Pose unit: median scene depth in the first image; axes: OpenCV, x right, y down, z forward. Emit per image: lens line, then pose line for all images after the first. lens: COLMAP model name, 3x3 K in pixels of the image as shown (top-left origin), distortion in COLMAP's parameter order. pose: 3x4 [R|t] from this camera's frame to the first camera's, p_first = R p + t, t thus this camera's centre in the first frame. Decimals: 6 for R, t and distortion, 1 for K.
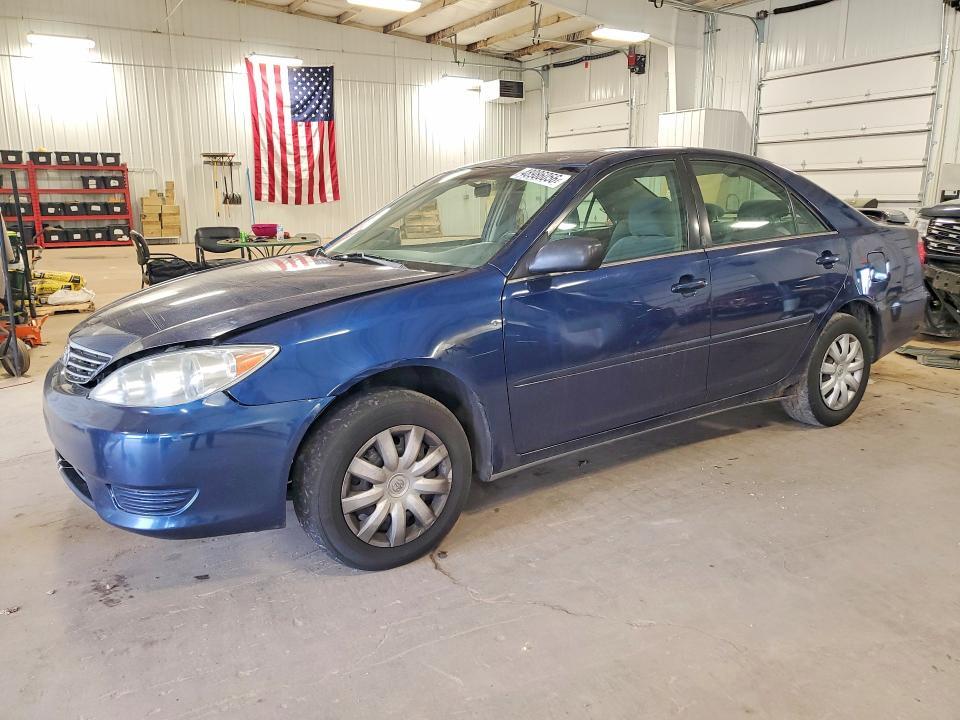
lens RADIAL K [[744.4, 0, 482.0], [0, 744.4, 366.6], [0, 0, 1]] dist [0.011247, -0.004689]
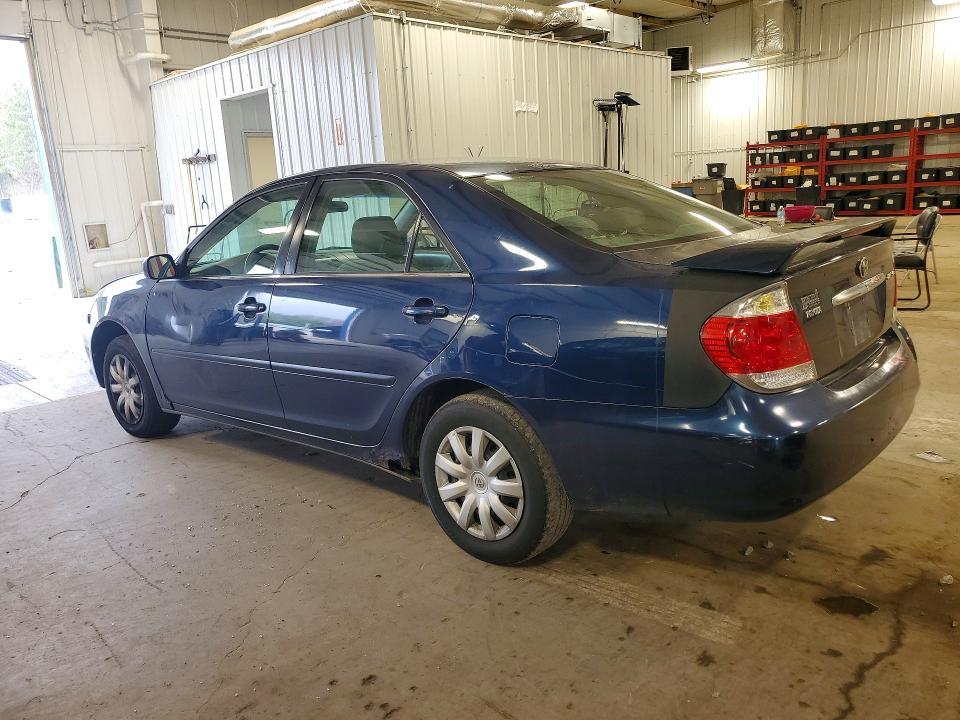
lens RADIAL K [[744.4, 0, 480.3], [0, 744.4, 355.3], [0, 0, 1]] dist [0.011247, -0.004689]
pose [[0.242884, 0.199184, -0.949386, 0.952644], [-0.153623, 0.974240, 0.165096, -0.186048], [0.957814, 0.105748, 0.267227, 0.715312]]
